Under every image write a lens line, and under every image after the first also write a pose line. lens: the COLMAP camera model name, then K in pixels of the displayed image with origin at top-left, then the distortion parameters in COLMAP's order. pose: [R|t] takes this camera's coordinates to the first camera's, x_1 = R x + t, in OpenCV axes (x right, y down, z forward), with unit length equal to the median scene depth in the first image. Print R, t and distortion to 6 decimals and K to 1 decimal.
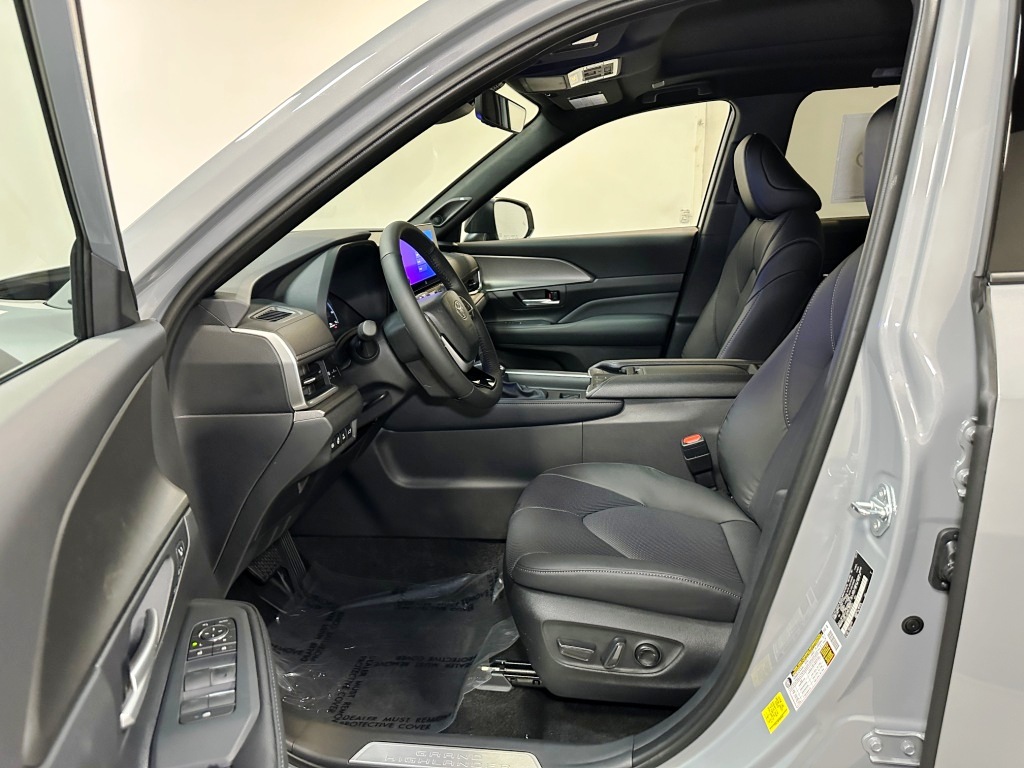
lens RADIAL K [[729.2, 0, 515.5], [0, 729.2, 389.5], [0, 0, 1]] dist [0.013919, -0.042573]
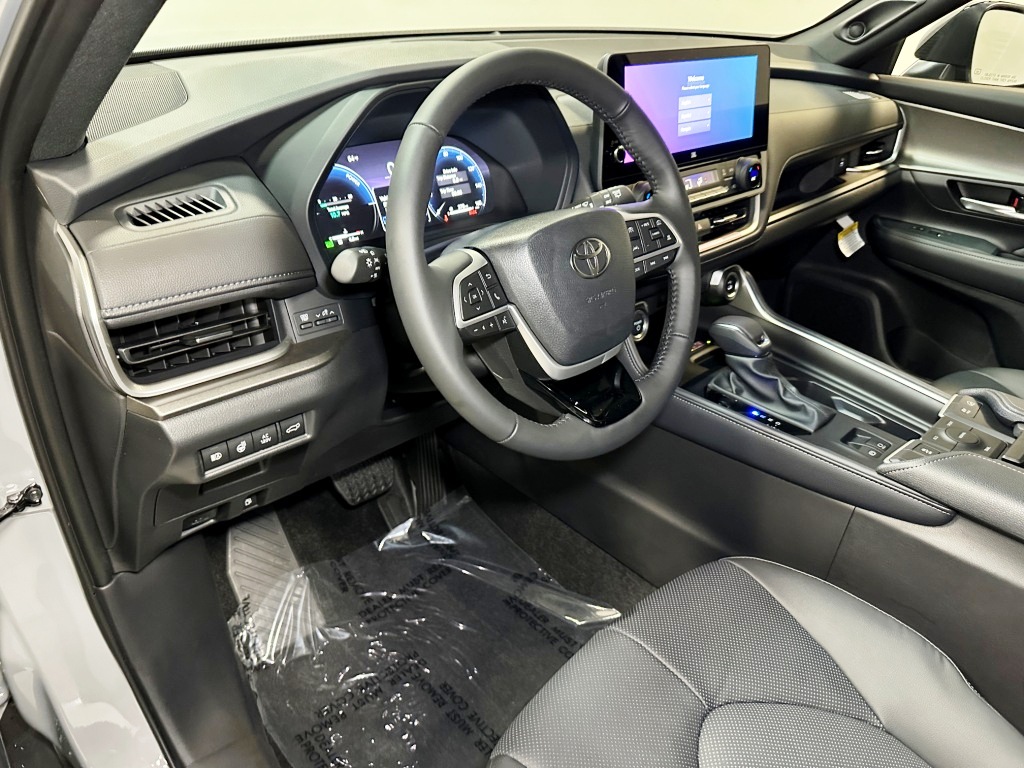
lens RADIAL K [[729.2, 0, 506.9], [0, 729.2, 388.5], [0, 0, 1]] dist [0.013919, -0.042573]
pose [[0.762379, 0.388144, -0.517805, 0.093460], [-0.228372, 0.910045, 0.345925, -0.102587], [0.605495, -0.145474, 0.782441, 0.308657]]
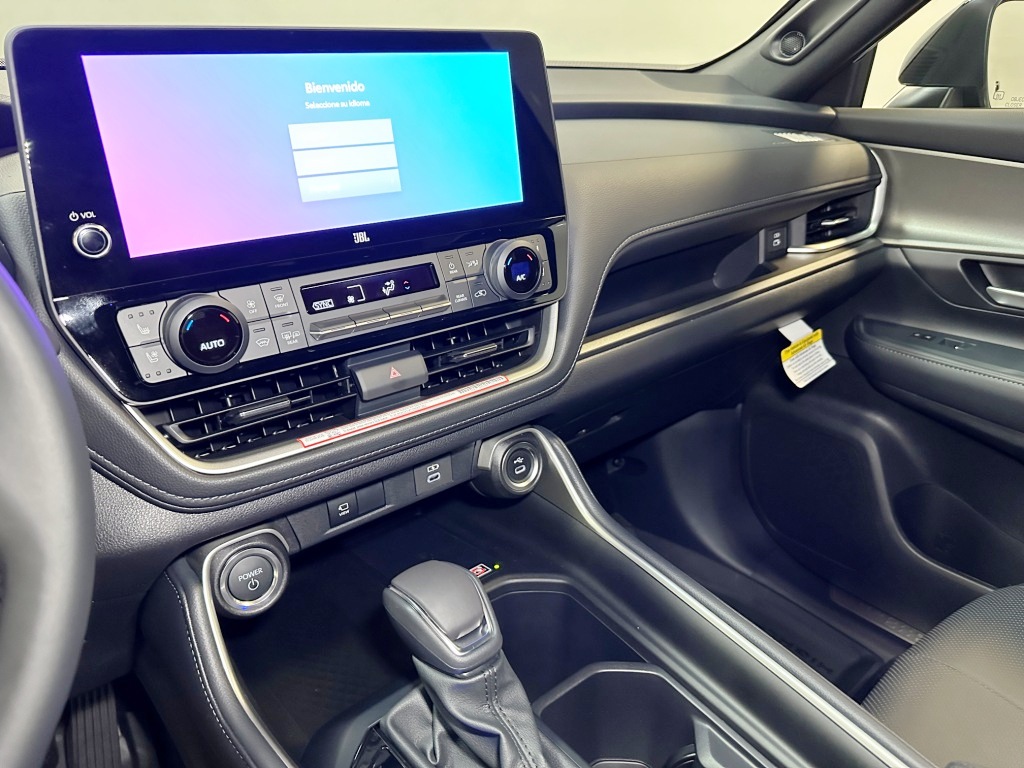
lens RADIAL K [[729.2, 0, 506.0], [0, 729.2, 378.1], [0, 0, 1]] dist [0.013919, -0.042573]
pose [[0.712845, 0.300099, -0.633871, 0.082108], [-0.185576, 0.952321, 0.242168, -0.123311], [0.676323, -0.054997, 0.734549, 0.578675]]
